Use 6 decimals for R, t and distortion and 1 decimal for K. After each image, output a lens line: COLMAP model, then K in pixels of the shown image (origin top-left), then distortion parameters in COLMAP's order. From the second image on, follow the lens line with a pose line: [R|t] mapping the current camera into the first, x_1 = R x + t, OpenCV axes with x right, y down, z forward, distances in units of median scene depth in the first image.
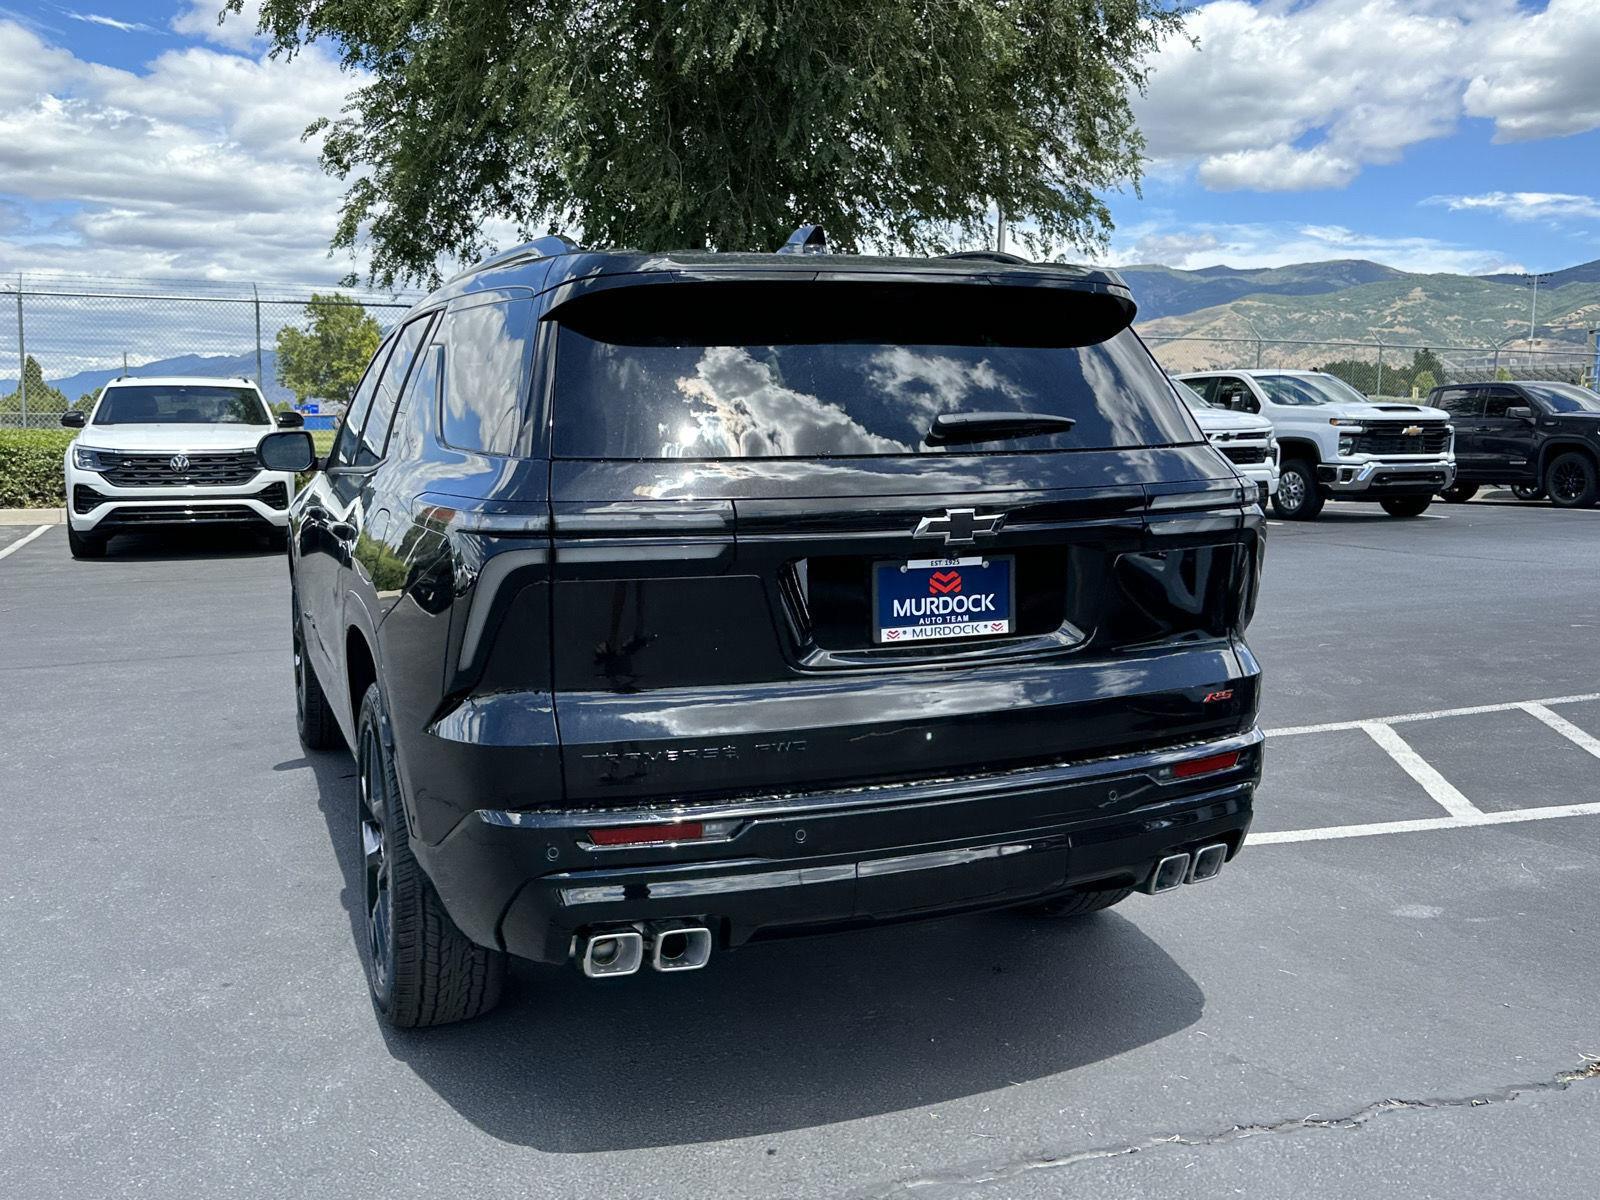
lens RADIAL K [[1418.5, 0, 803.2], [0, 1418.5, 599.7], [0, 0, 1]] dist [0.105329, -0.189342]
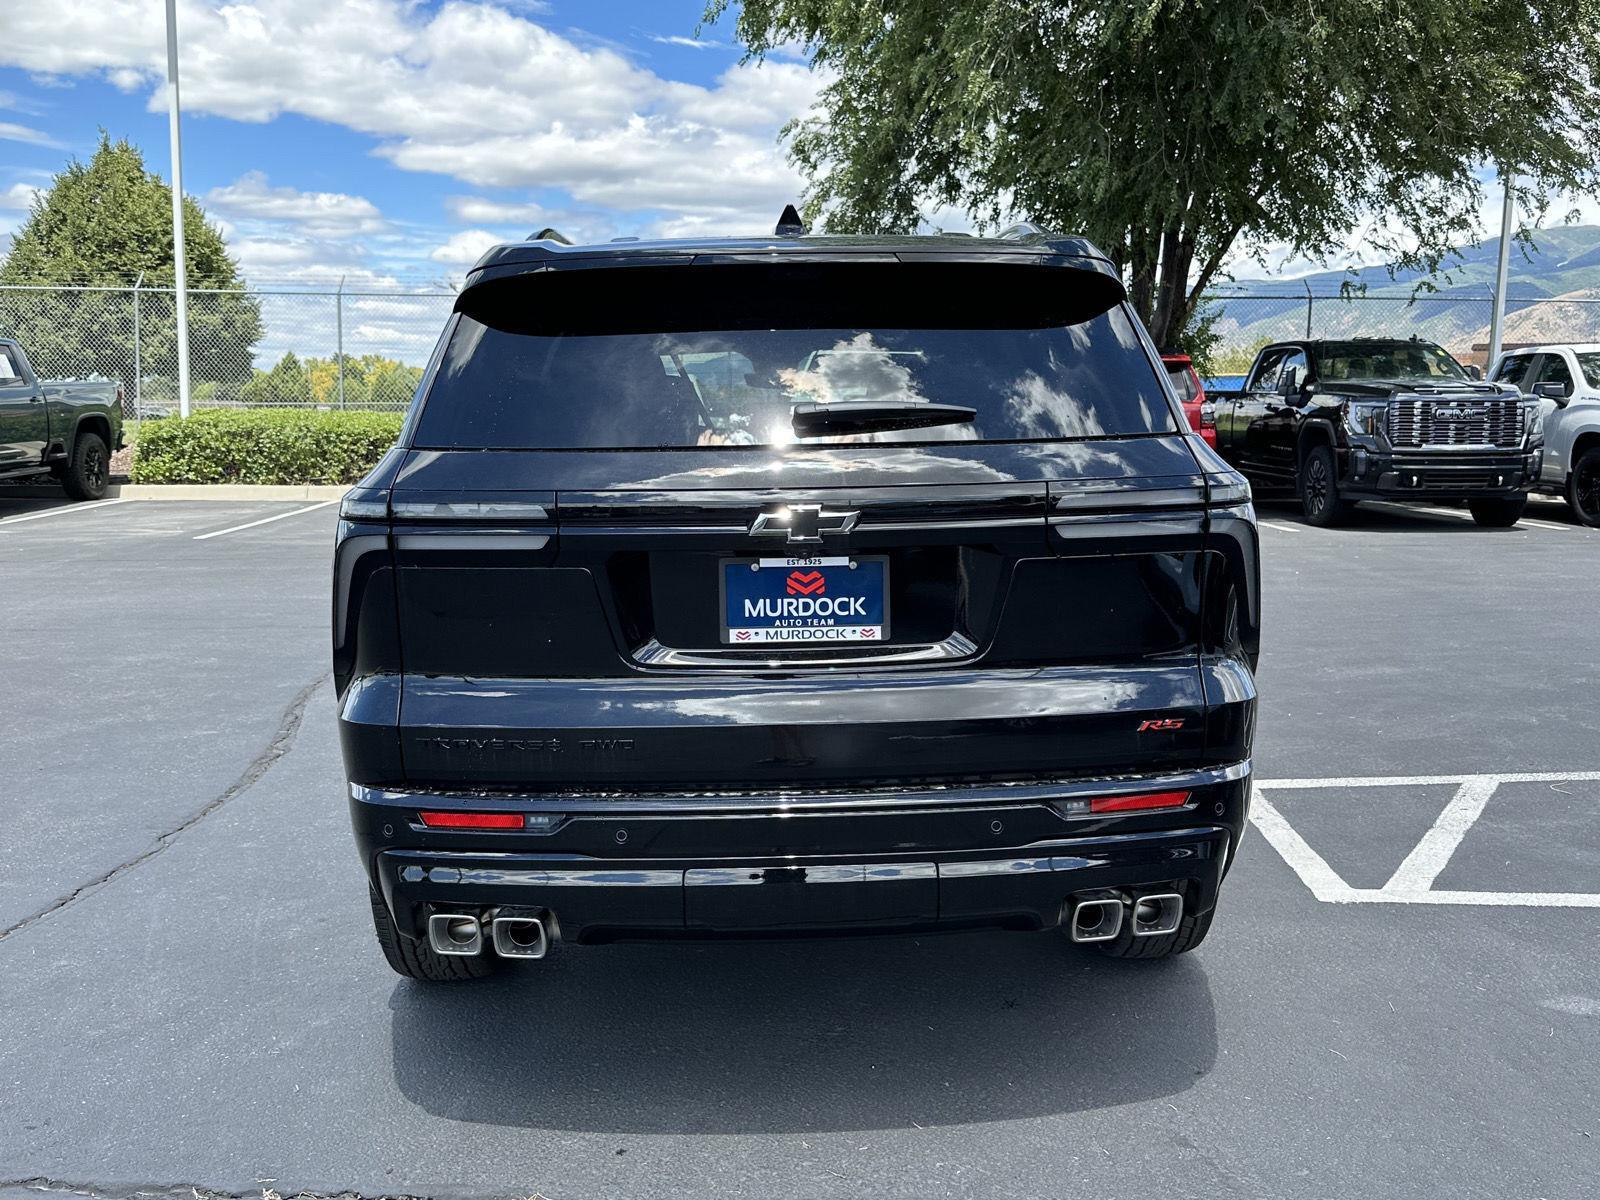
lens RADIAL K [[1418.5, 0, 807.1], [0, 1418.5, 605.6], [0, 0, 1]] dist [0.105329, -0.189342]
pose [[0.938515, 0.043954, -0.342429, 0.381324], [-0.038818, 0.999008, 0.021839, -0.015978], [0.343049, -0.007204, 0.939290, 0.107120]]
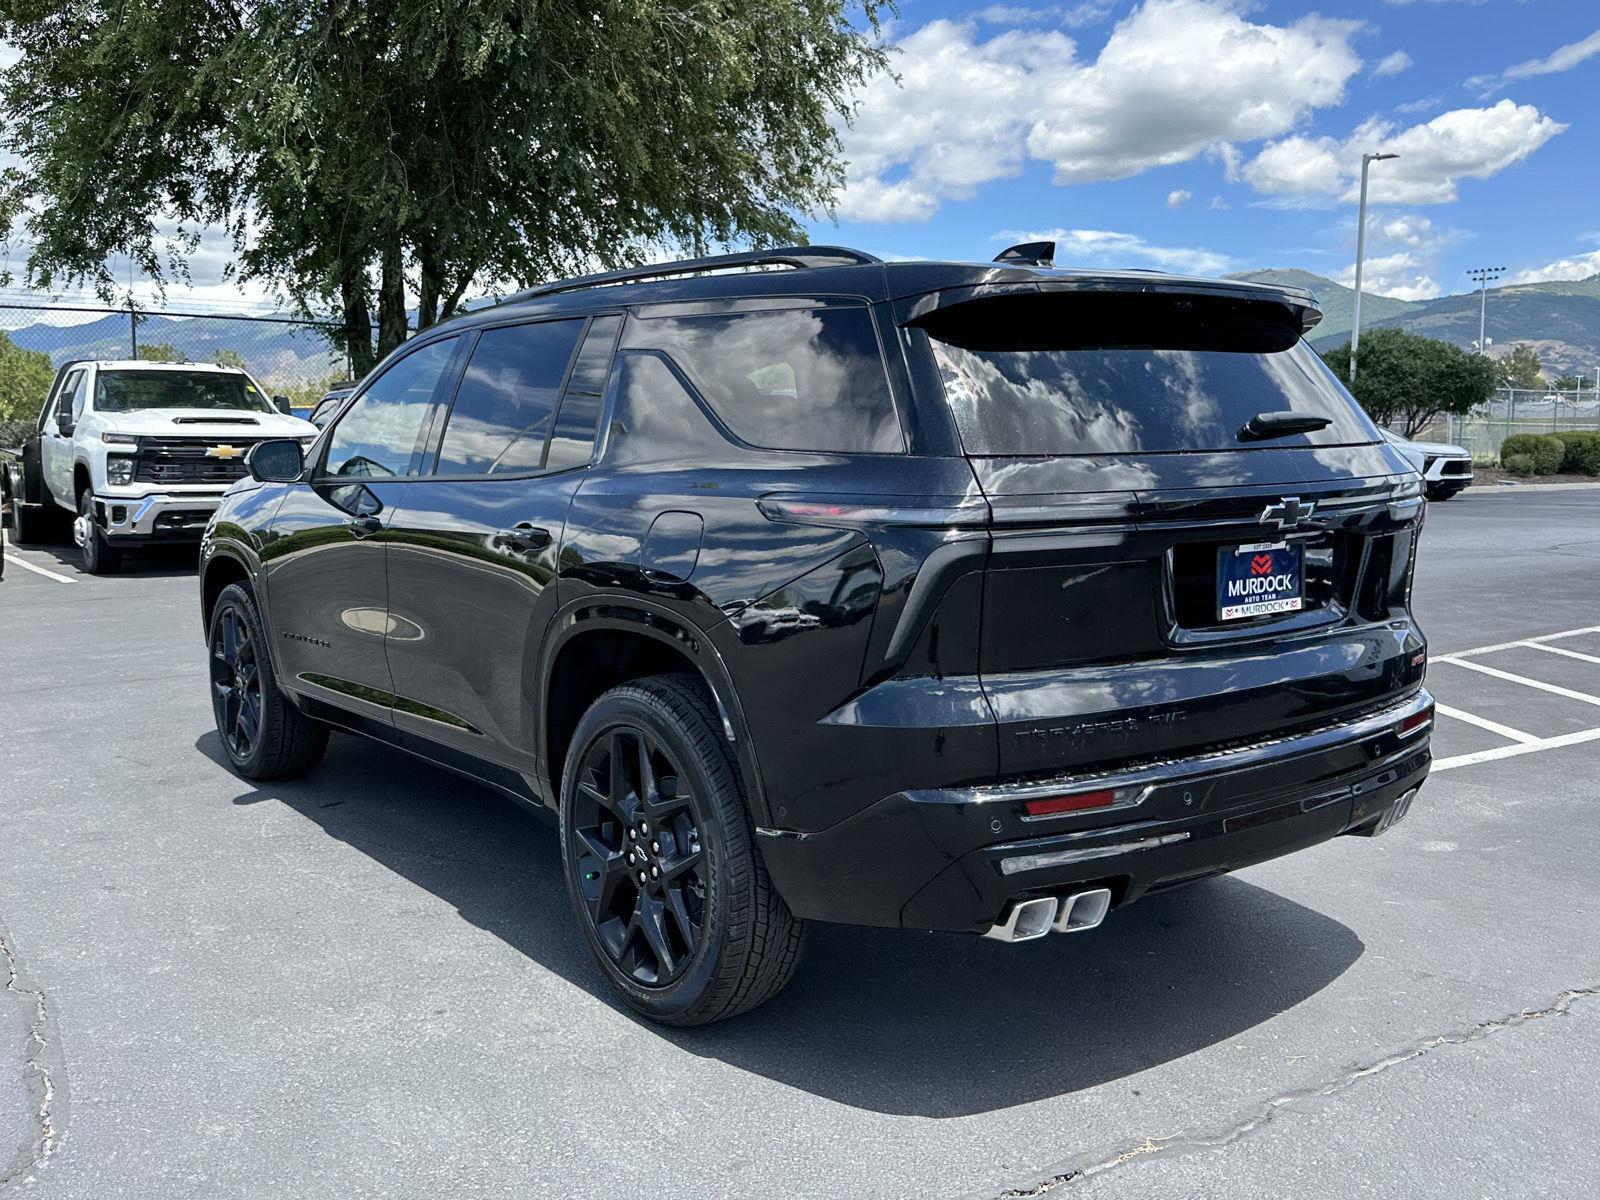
lens RADIAL K [[1418.5, 0, 806.2], [0, 1418.5, 594.7], [0, 0, 1]] dist [0.105329, -0.189342]
pose [[0.965037, -0.031060, 0.260267, -0.485445], [0.034805, 0.999346, -0.009793, 0.009020], [-0.259793, 0.018509, 0.965487, 0.007416]]
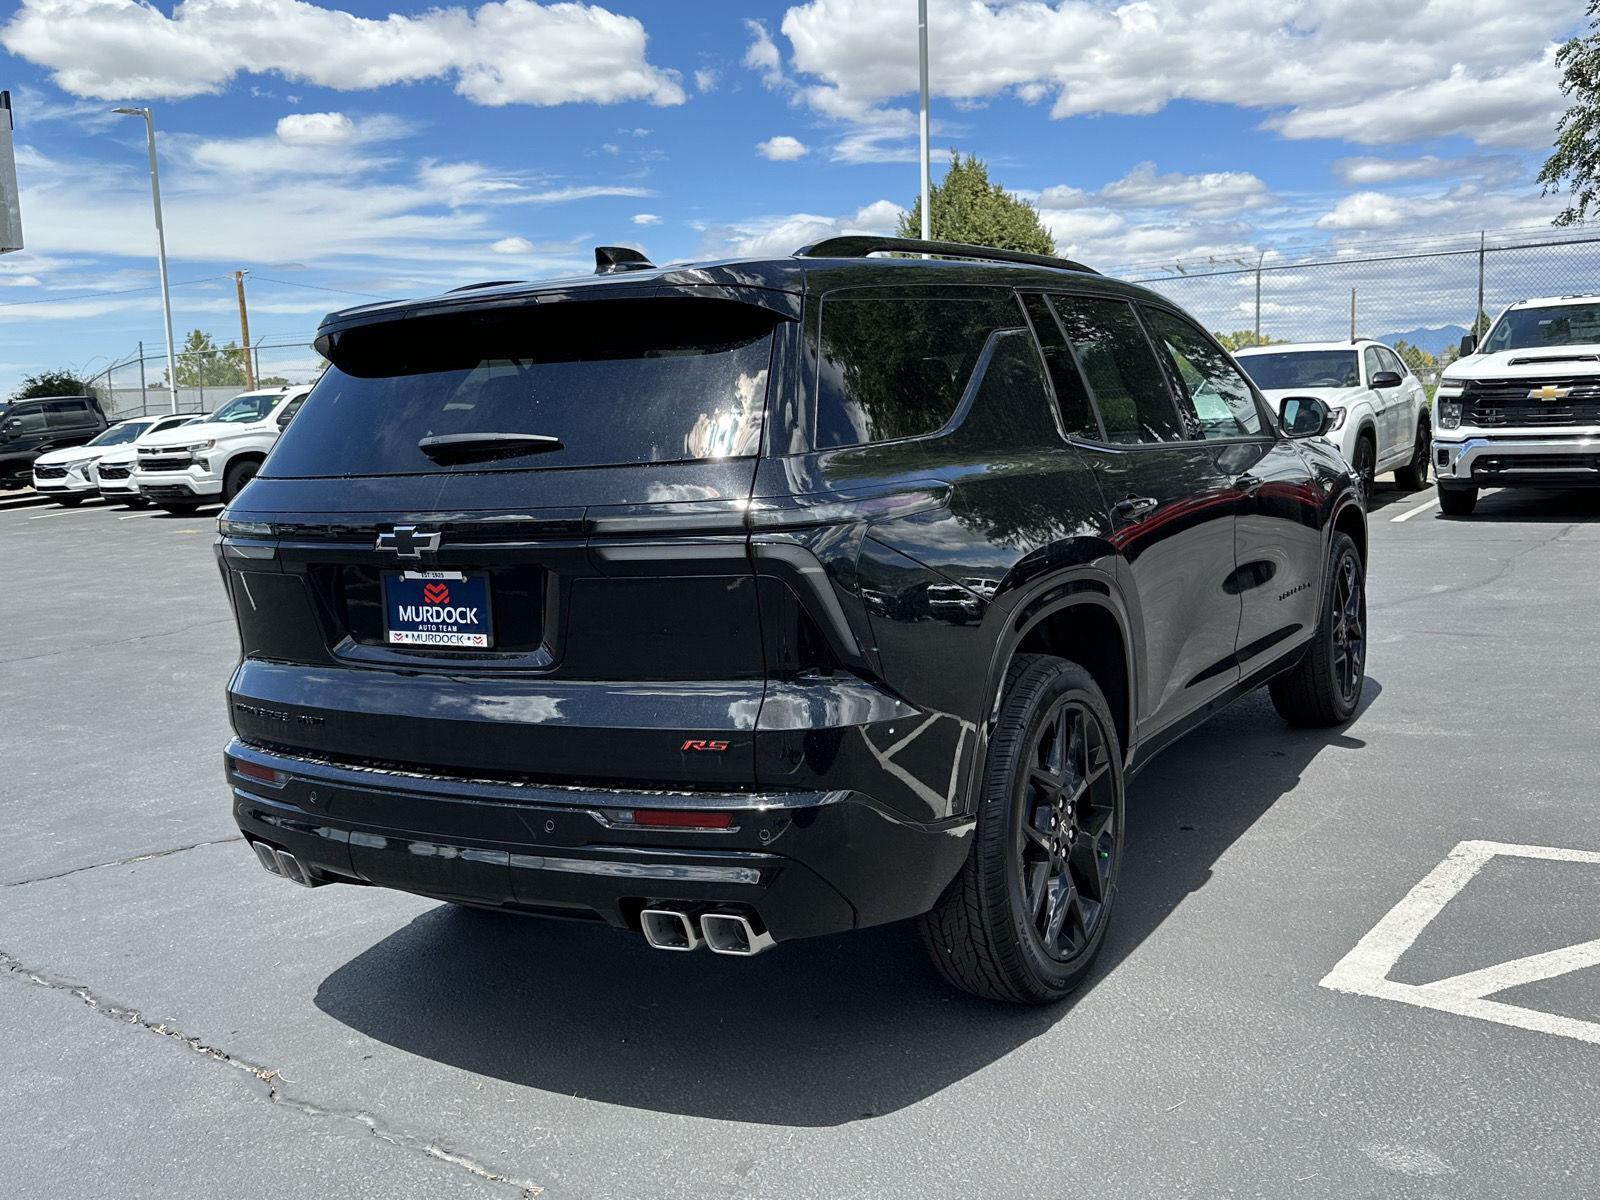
lens RADIAL K [[1418.5, 0, 811.7], [0, 1418.5, 593.4], [0, 0, 1]] dist [0.105329, -0.189342]
pose [[0.593901, 0.077098, -0.800835, 1.022327], [-0.052606, 0.996989, 0.056970, -0.079957], [0.802816, 0.008294, 0.596169, 0.526617]]
